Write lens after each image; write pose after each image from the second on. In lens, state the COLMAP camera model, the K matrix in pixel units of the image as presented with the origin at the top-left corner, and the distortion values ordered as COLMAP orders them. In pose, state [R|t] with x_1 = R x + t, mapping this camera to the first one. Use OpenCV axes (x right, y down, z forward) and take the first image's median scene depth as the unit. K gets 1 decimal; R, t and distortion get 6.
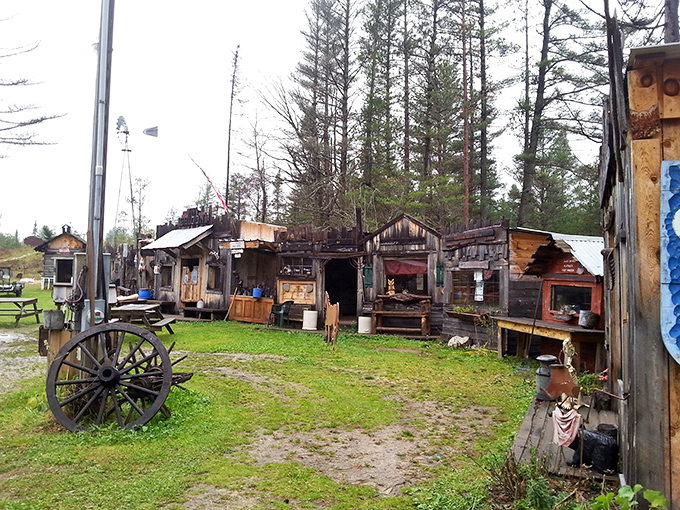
lens RADIAL K [[583.6, 0, 338.9], [0, 583.6, 256.6], [0, 0, 1]] dist [-0.012758, -0.010760]
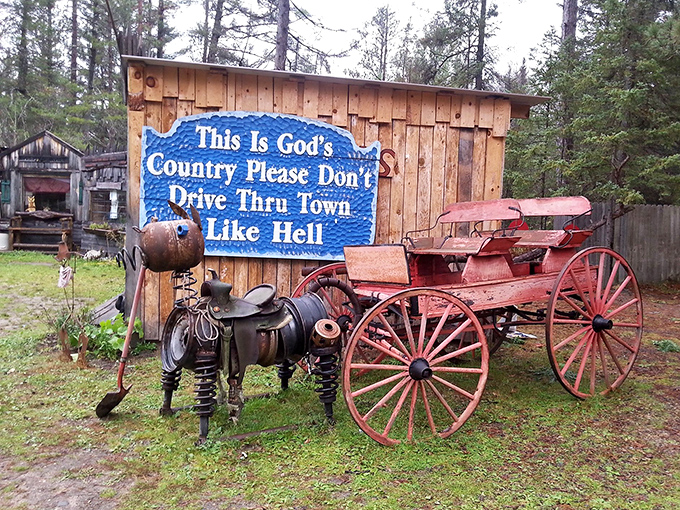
lens RADIAL K [[583.6, 0, 341.8], [0, 583.6, 249.5], [0, 0, 1]] dist [-0.012758, -0.010760]
pose [[0.855920, -0.005422, 0.517081, 0.030346], [-0.055431, 0.993221, 0.102169, -0.002066], [-0.514129, -0.116111, 0.849817, -0.136716]]
